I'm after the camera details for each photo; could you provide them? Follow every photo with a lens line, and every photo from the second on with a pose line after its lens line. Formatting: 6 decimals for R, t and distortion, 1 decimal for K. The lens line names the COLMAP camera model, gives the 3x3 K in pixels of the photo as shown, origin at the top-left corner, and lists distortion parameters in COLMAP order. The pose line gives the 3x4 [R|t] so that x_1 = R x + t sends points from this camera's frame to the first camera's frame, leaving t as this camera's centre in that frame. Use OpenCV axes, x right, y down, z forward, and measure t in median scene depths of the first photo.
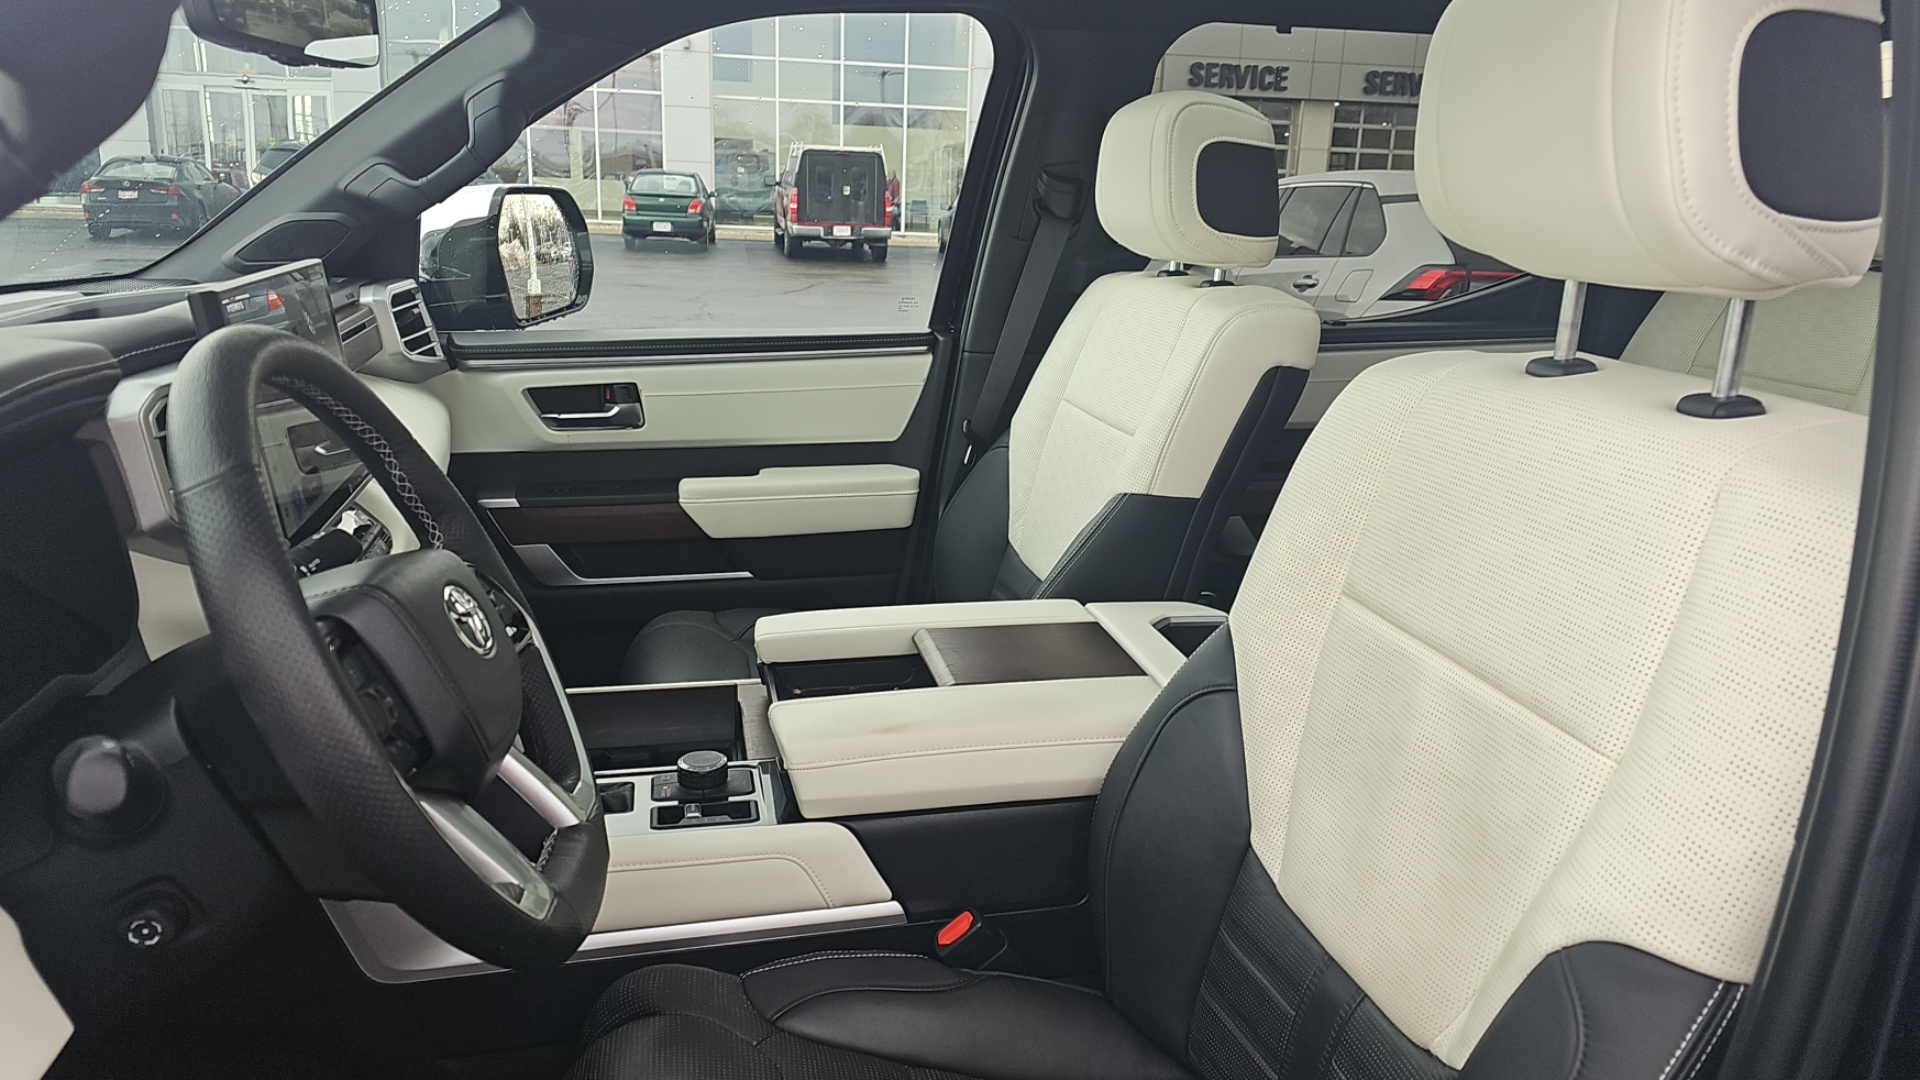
lens RADIAL K [[1377.8, 0, 971.7], [0, 1377.8, 560.9], [0, 0, 1]] dist [0.068116, -0.057615]
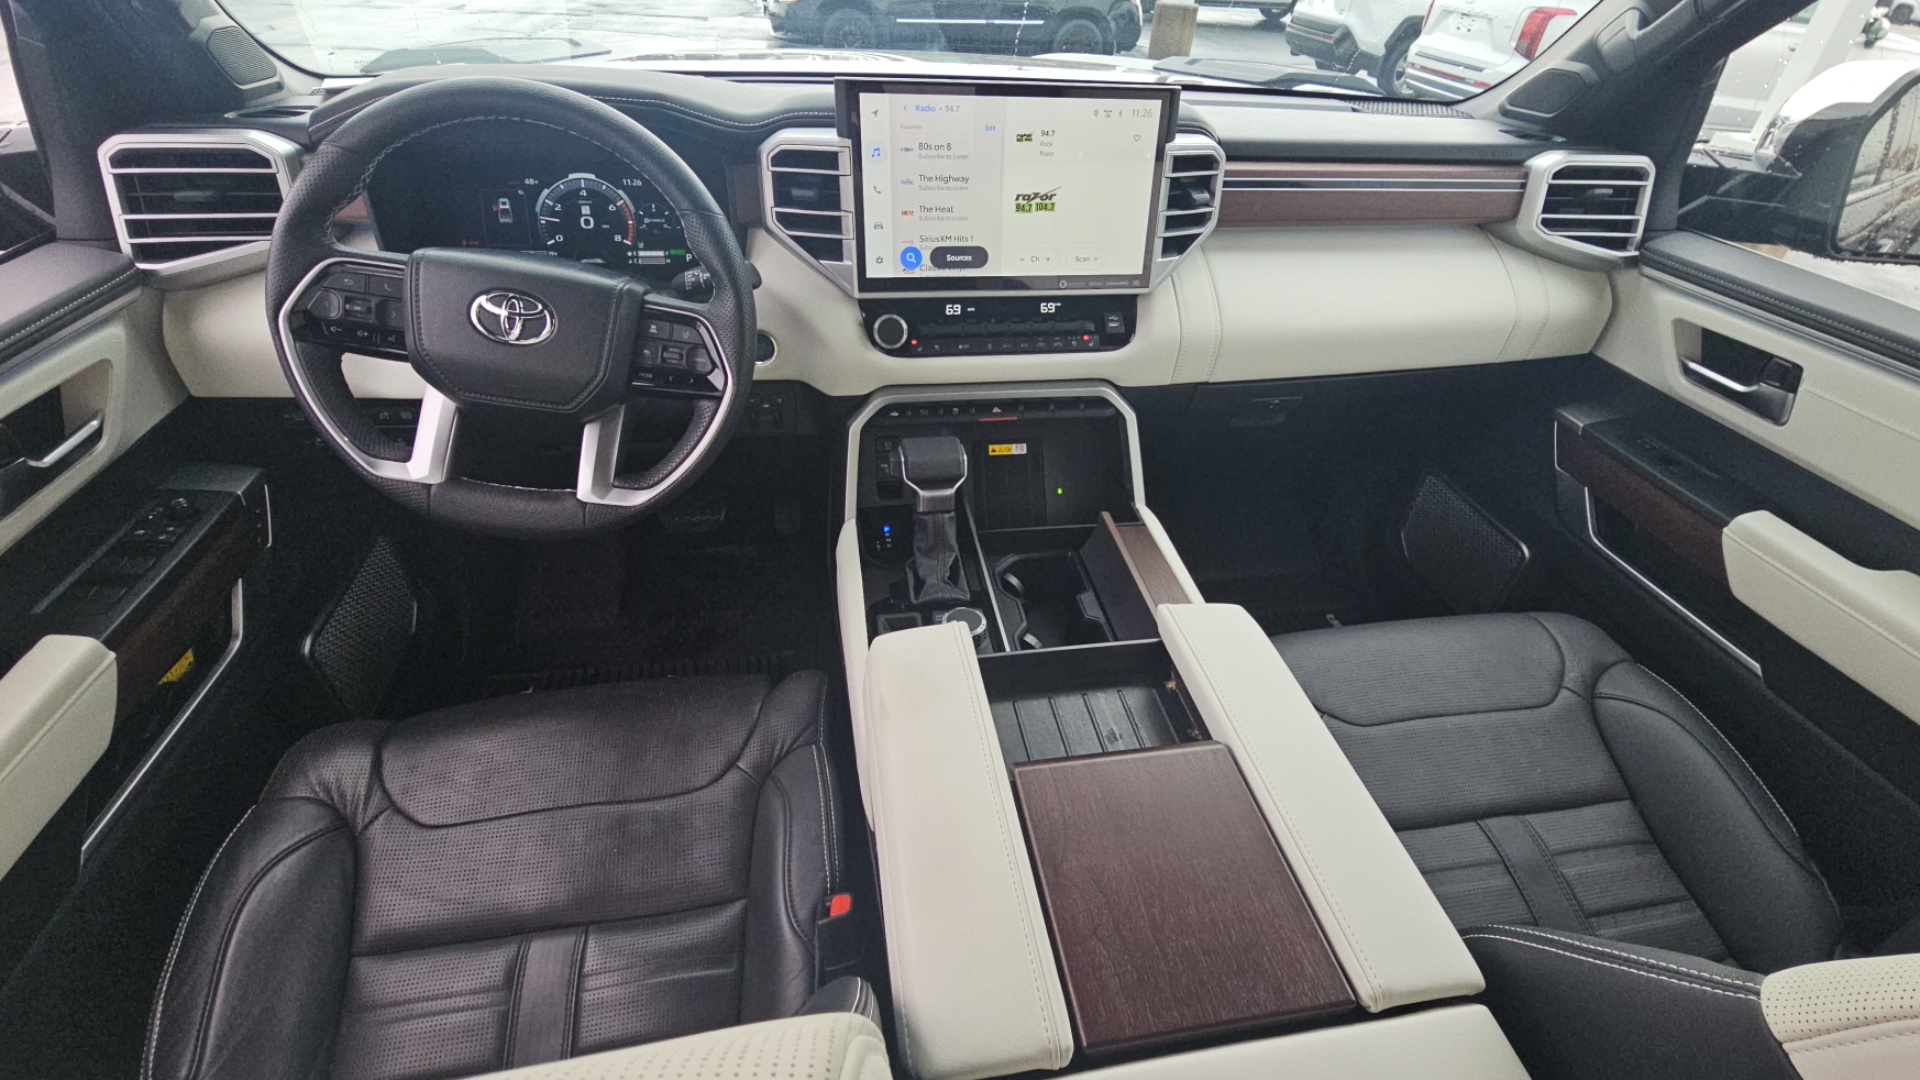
lens RADIAL K [[857.8, 0, 978.8], [0, 857.8, 547.9], [0, 0, 1]] dist [0.007318, -0.004836]
pose [[-0.034184, 0.569078, -0.821573, 0.217366], [-0.315635, 0.773833, 0.549142, -0.182478], [0.948265, 0.278089, 0.153169, 0.600429]]
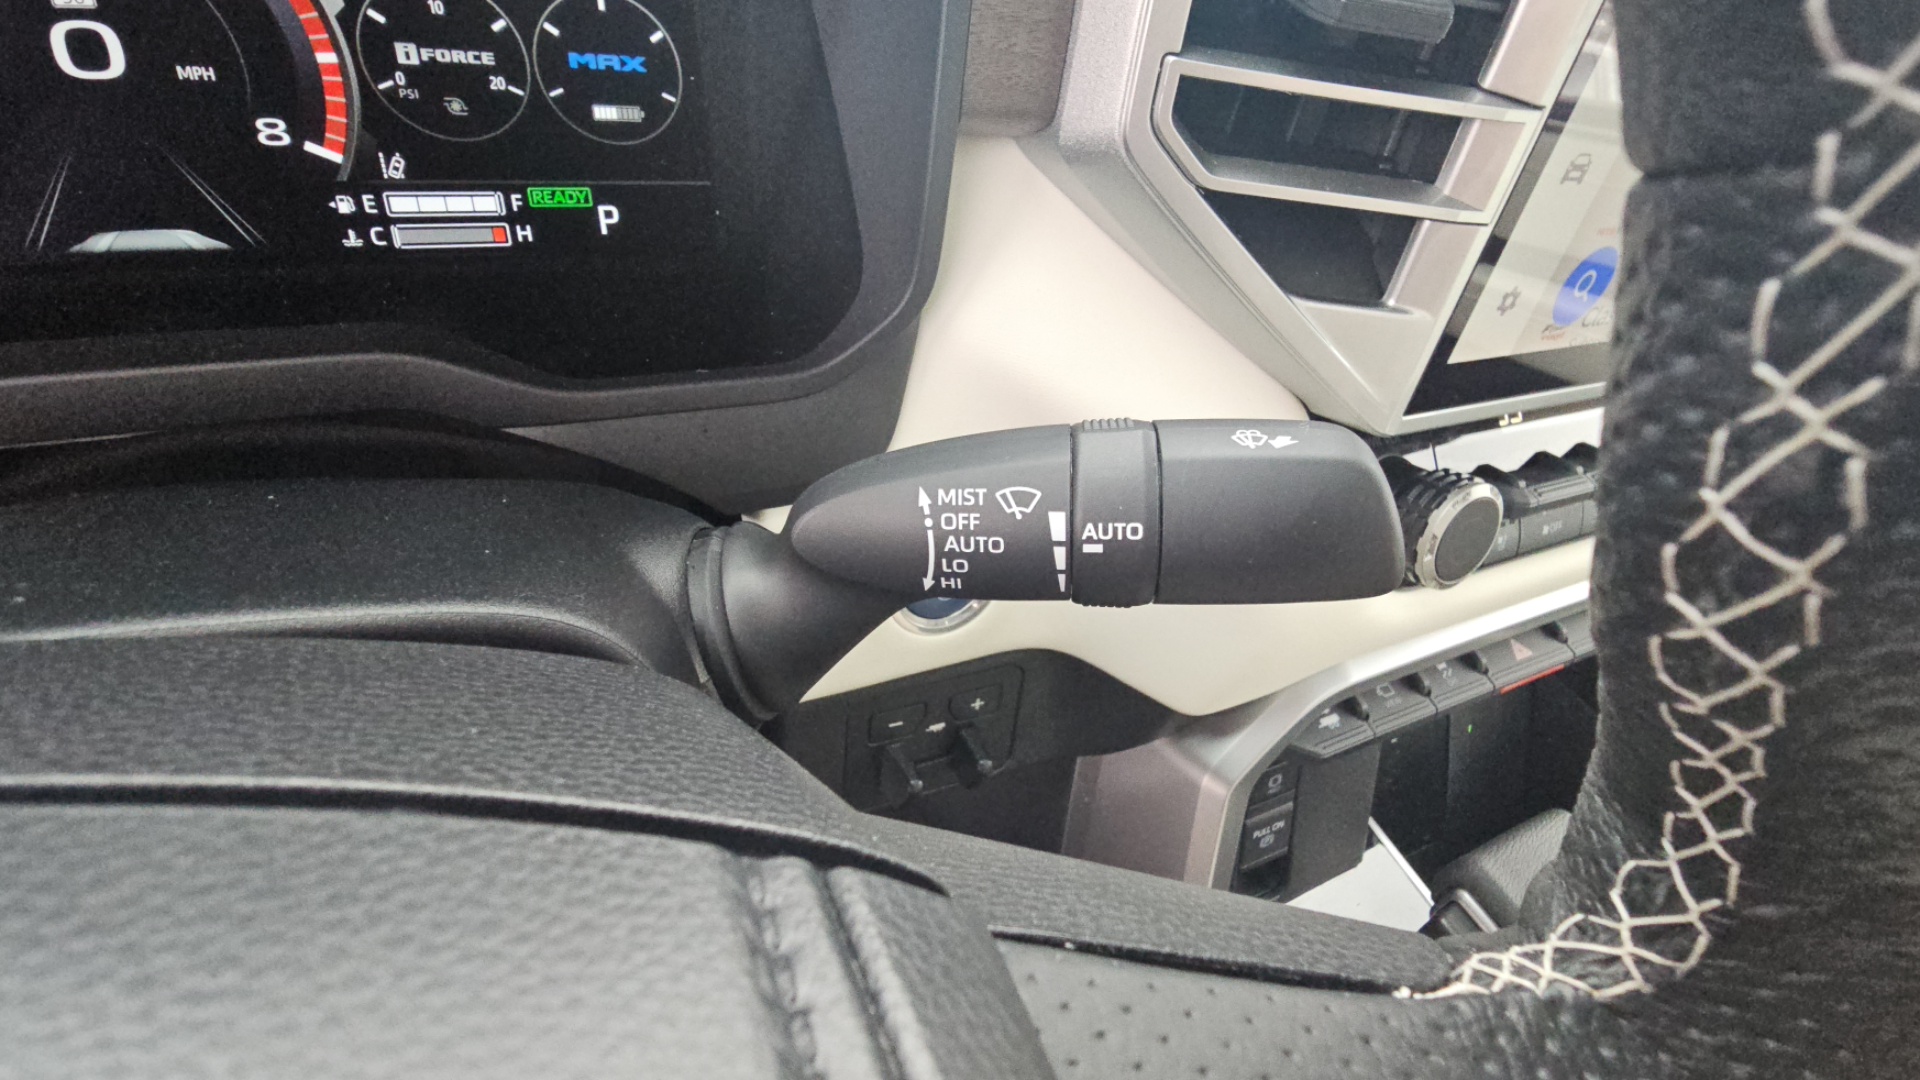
lens RADIAL K [[857.8, 0, 973.5], [0, 857.8, 543.4], [0, 0, 1]] dist [0.007318, -0.004836]
pose [[0.236559, 0.688046, -0.686027, -0.188582], [-0.431068, 0.707095, 0.560533, -0.032135], [0.870759, 0.163125, 0.463864, 0.451411]]
